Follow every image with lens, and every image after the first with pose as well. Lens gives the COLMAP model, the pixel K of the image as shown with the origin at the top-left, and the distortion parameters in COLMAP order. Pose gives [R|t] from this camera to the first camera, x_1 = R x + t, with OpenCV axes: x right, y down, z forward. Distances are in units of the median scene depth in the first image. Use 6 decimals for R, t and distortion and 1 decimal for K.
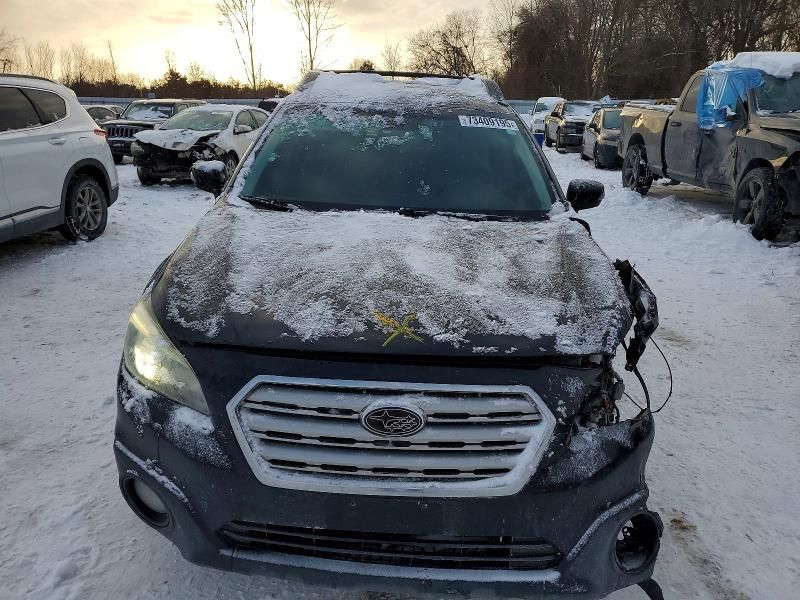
lens RADIAL K [[617.8, 0, 402.5], [0, 617.8, 297.7], [0, 0, 1]] dist [0.003771, 0.016713]
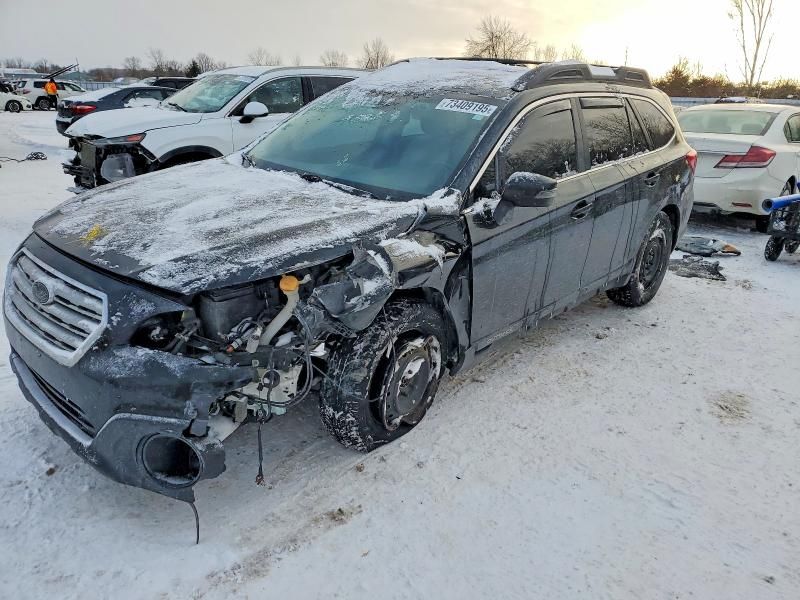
lens RADIAL K [[617.8, 0, 404.1], [0, 617.8, 301.1], [0, 0, 1]] dist [0.003771, 0.016713]
pose [[0.744542, 0.232382, -0.625824, 1.459199], [-0.228130, 0.969589, 0.088624, -0.096130], [0.627386, 0.076785, 0.774913, 0.398003]]
